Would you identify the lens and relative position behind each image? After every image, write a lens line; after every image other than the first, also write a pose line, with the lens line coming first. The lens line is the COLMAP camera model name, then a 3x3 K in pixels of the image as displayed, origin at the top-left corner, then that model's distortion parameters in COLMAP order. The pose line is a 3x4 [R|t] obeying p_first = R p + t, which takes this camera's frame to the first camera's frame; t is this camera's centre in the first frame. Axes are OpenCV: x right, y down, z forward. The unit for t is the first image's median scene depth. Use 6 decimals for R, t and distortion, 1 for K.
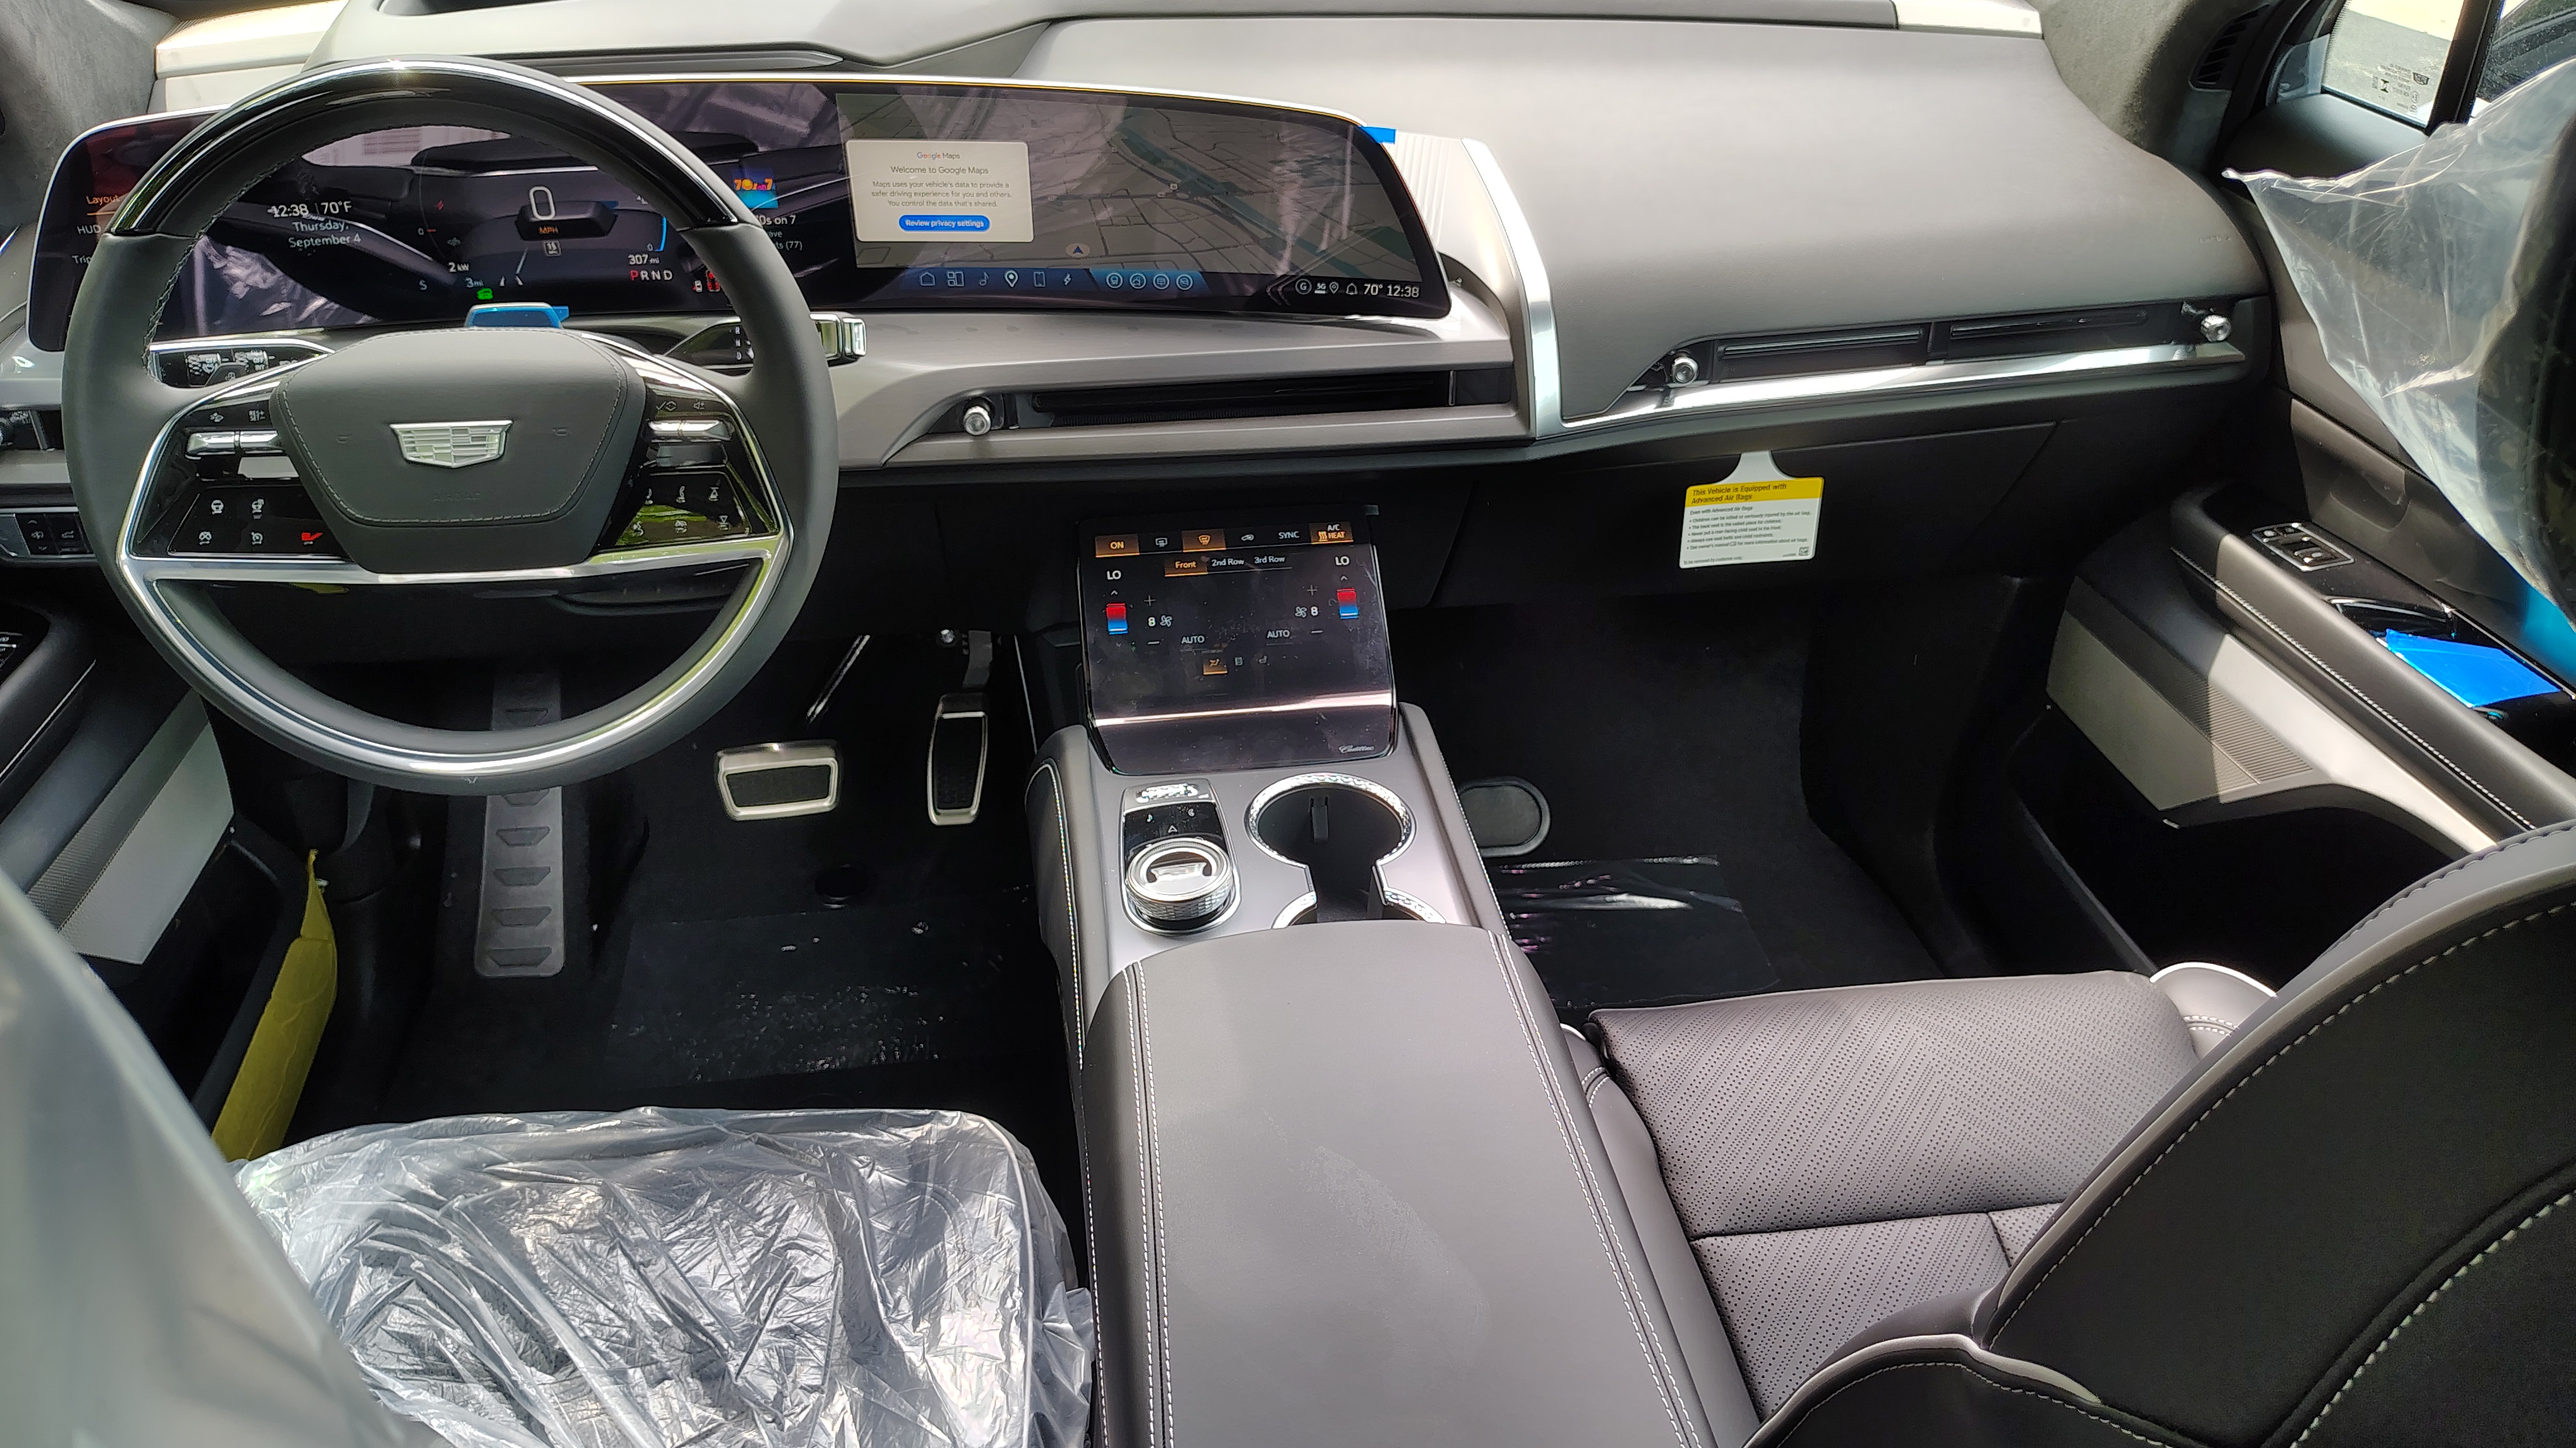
lens RADIAL K [[1796.7, 0, 1305.6], [0, 1796.7, 717.6], [0, 0, 1]] dist [0.030817, -0.044356]
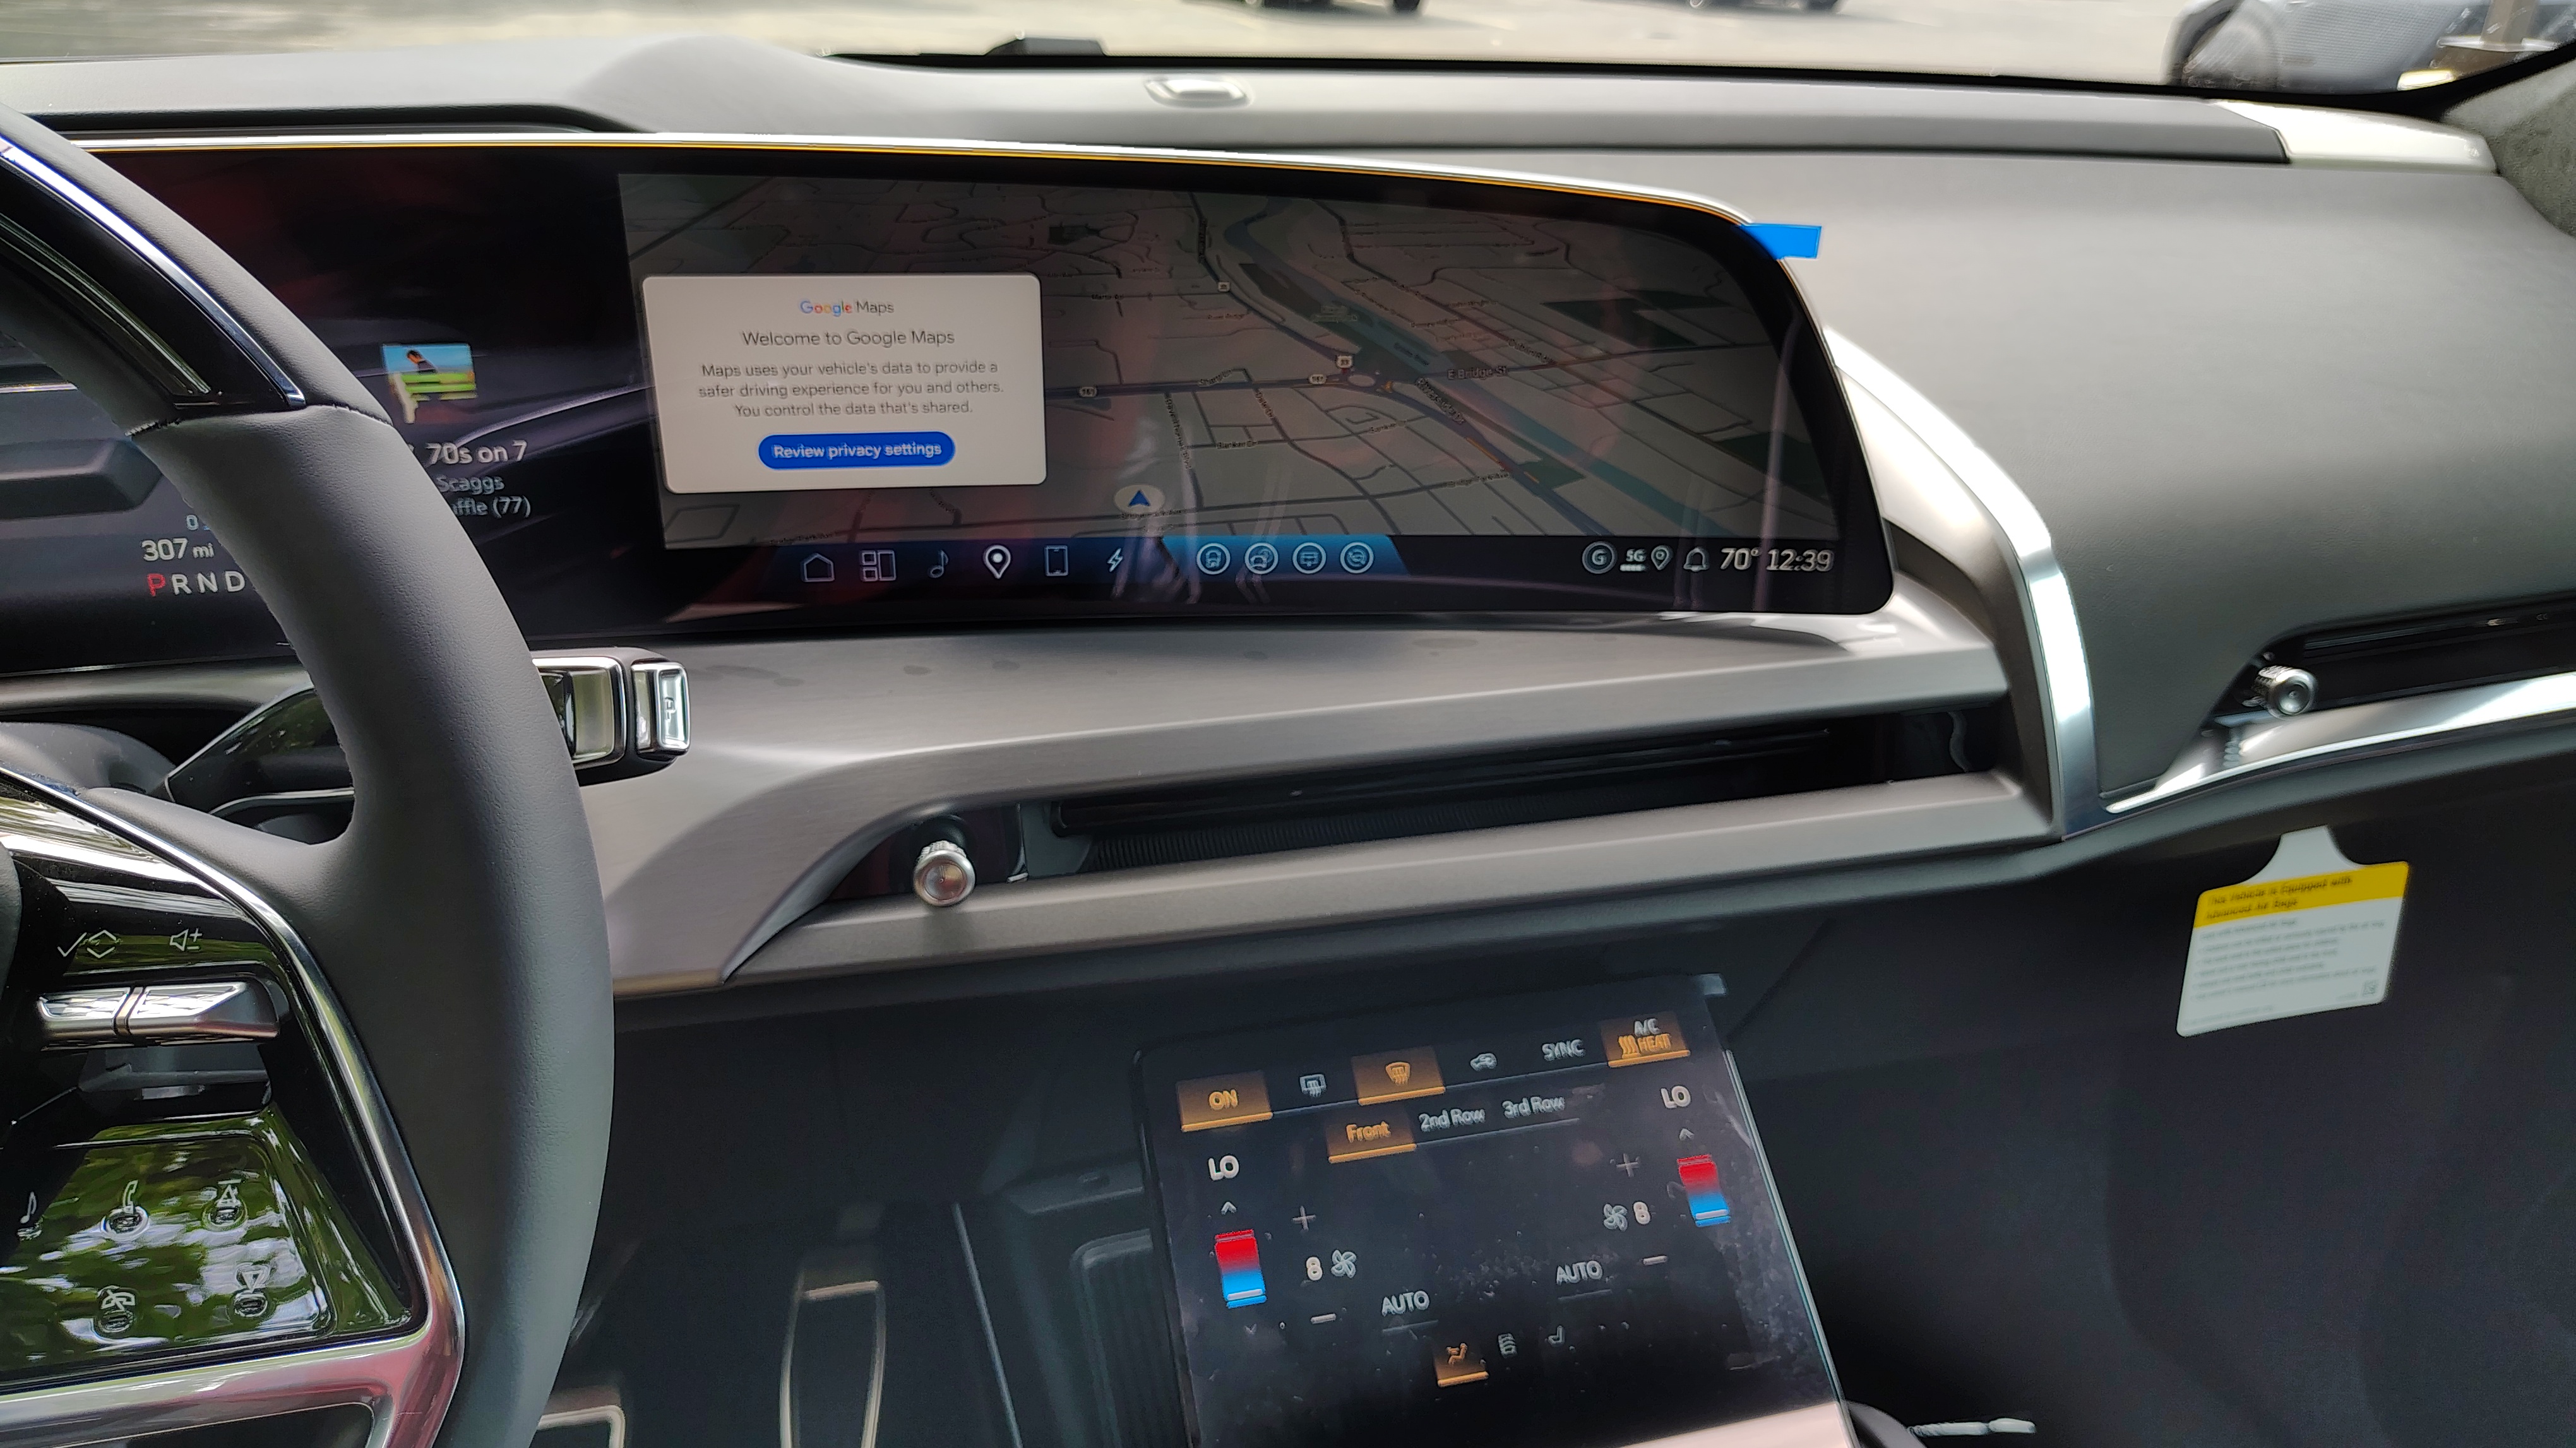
lens RADIAL K [[1796.7, 0, 1292.1], [0, 1796.7, 719.2], [0, 0, 1]] dist [0.030817, -0.044356]
pose [[0.994255, -0.042538, 0.098227, -0.134851], [0.058177, 0.985027, -0.162289, -0.121590], [-0.089852, 0.167072, 0.981842, 0.534028]]
